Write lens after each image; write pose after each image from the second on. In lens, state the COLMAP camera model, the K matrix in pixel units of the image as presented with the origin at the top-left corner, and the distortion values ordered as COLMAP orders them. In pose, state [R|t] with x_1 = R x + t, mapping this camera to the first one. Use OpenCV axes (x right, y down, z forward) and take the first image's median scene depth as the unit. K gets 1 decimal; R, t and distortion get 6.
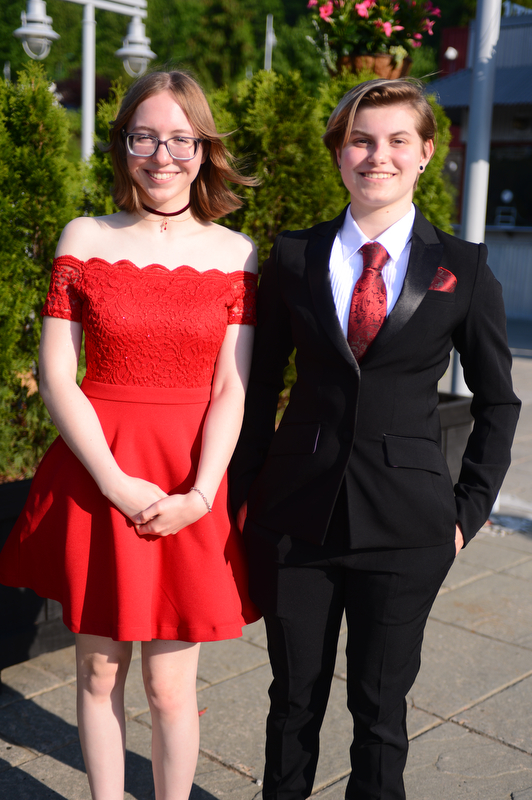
lens RADIAL K [[1106.8, 0, 266.0], [0, 1106.8, 400.0], [0, 0, 1]] dist [0.114106, -0.005284]
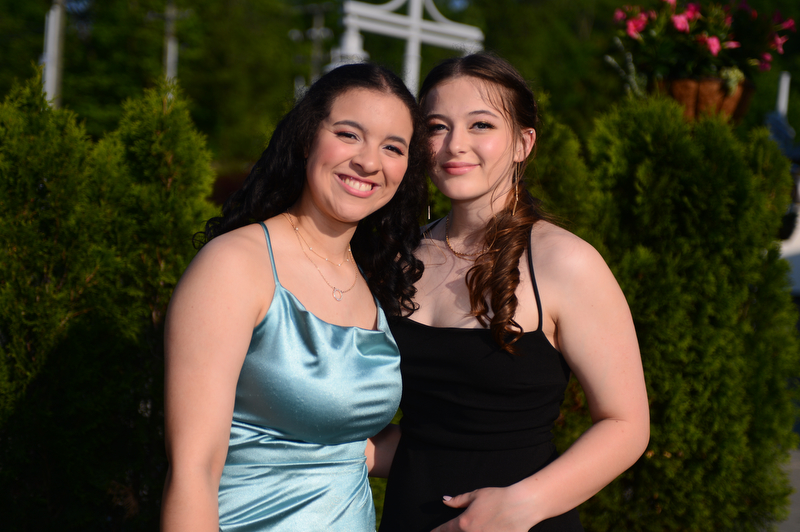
lens RADIAL K [[1314.6, 0, 400.0], [0, 1314.6, 266.0], [0, 0, 1]] dist [0.105824, 0.156268]
pose [[0.977916, 0.024795, -0.207520, 0.097683], [-0.060784, 0.983757, -0.168898, -0.022841], [0.199962, 0.177782, 0.963540, 0.133605]]
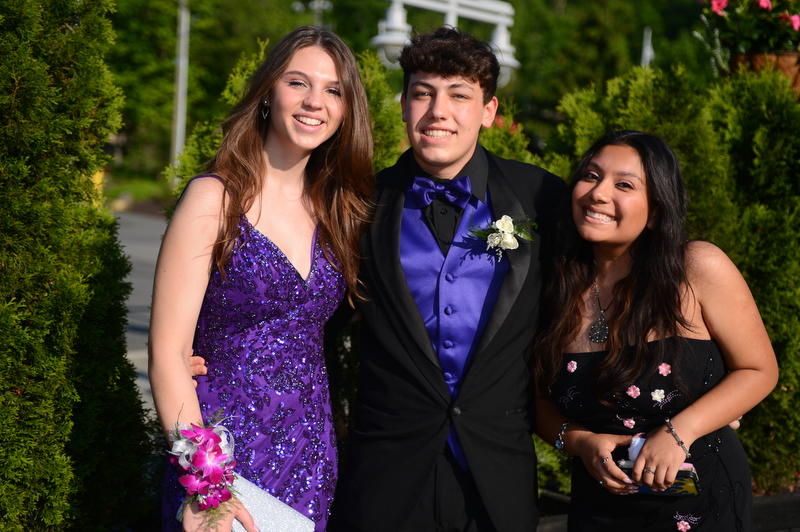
lens RADIAL K [[1202.0, 0, 400.0], [0, 1202.0, 266.0], [0, 0, 1]] dist [0.109072, 0.175336]
pose [[0.981105, 0.036665, -0.189972, -0.001090], [-0.062720, 0.989128, -0.133012, -0.012035], [0.183029, 0.142414, 0.972738, 0.090412]]
